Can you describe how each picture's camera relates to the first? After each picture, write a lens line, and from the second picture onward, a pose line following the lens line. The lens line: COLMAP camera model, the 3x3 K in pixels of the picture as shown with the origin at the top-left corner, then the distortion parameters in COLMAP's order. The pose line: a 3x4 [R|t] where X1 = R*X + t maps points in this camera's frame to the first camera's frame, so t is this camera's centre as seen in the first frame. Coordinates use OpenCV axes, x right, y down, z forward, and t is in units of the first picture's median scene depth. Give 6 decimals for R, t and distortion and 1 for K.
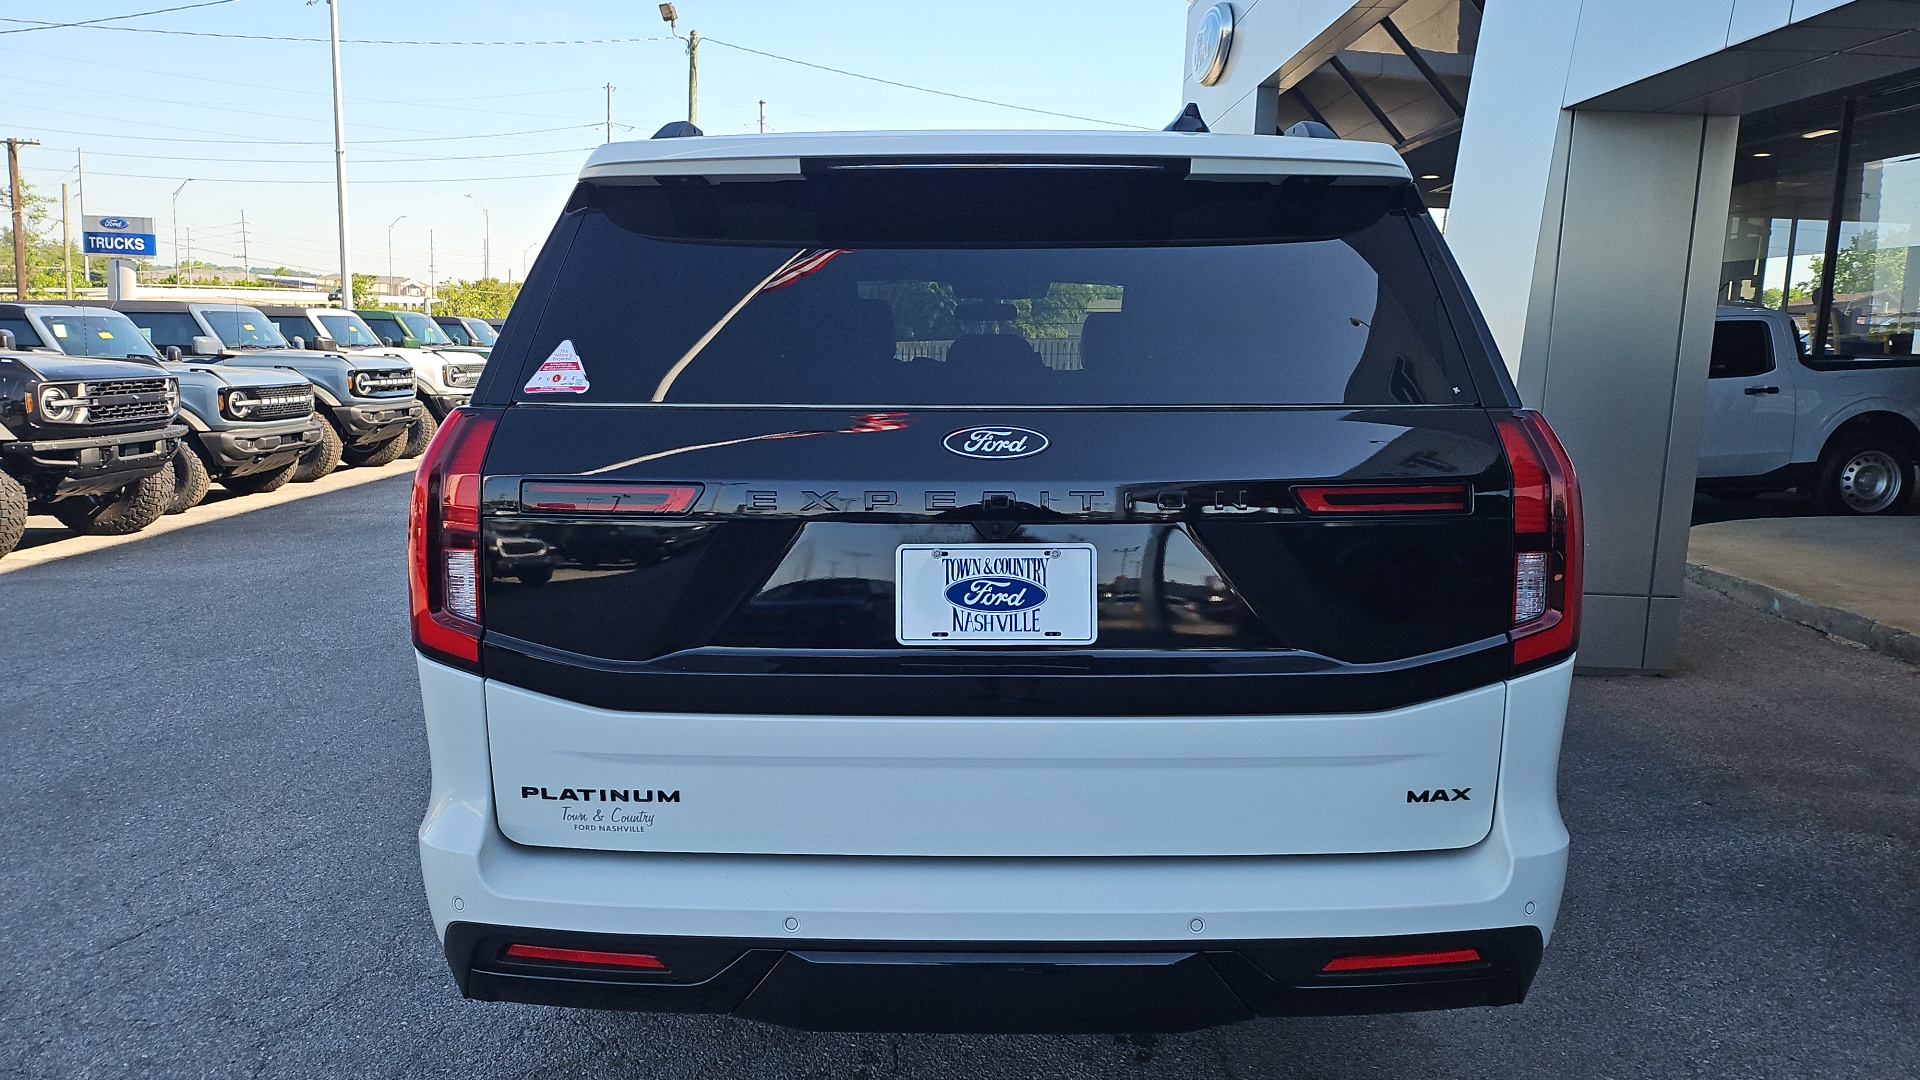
lens RADIAL K [[1389.6, 0, 953.8], [0, 1389.6, 534.0], [0, 0, 1]] dist [0.076802, -0.086703]
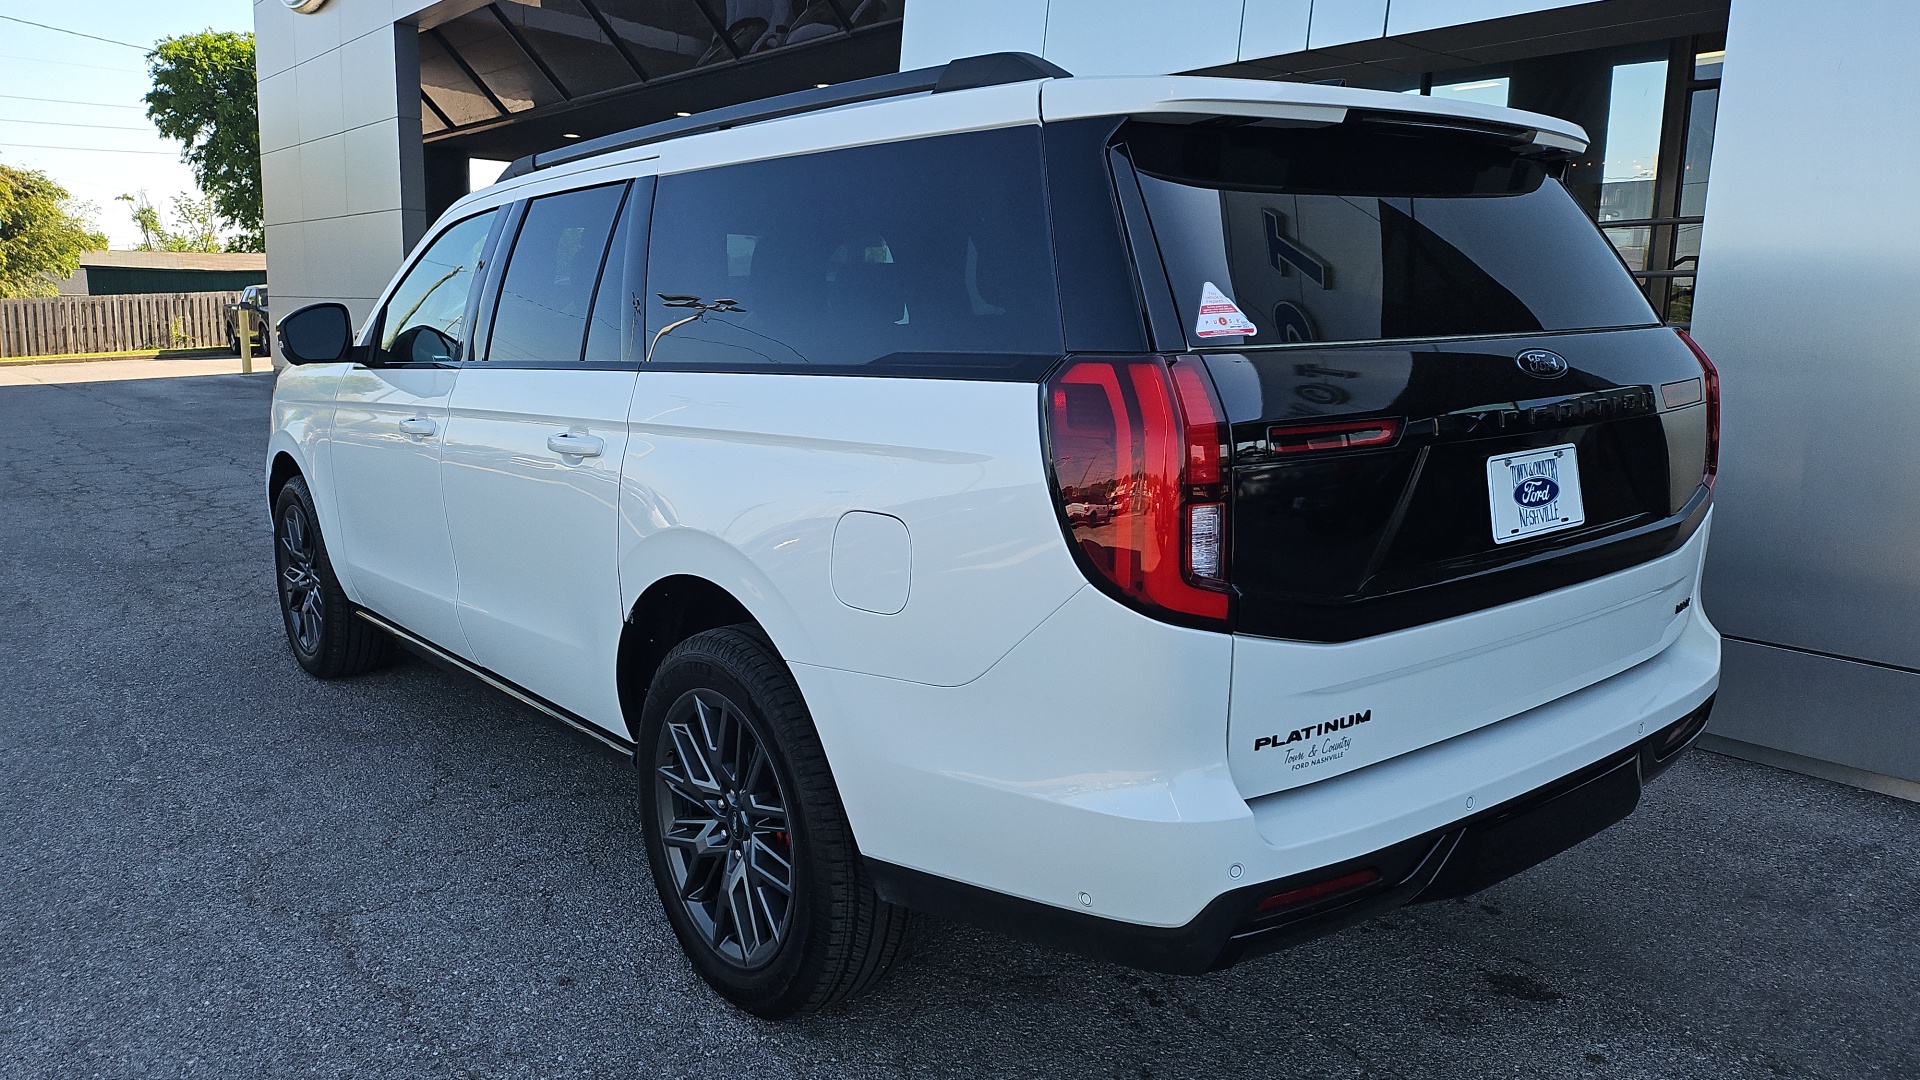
lens RADIAL K [[1389.6, 0, 953.8], [0, 1389.6, 534.0], [0, 0, 1]] dist [0.076802, -0.086703]
pose [[0.756264, -0.118204, 0.643500, -1.088500], [0.100094, 0.992869, 0.064744, -0.047236], [-0.646565, 0.015447, 0.762703, 0.392328]]
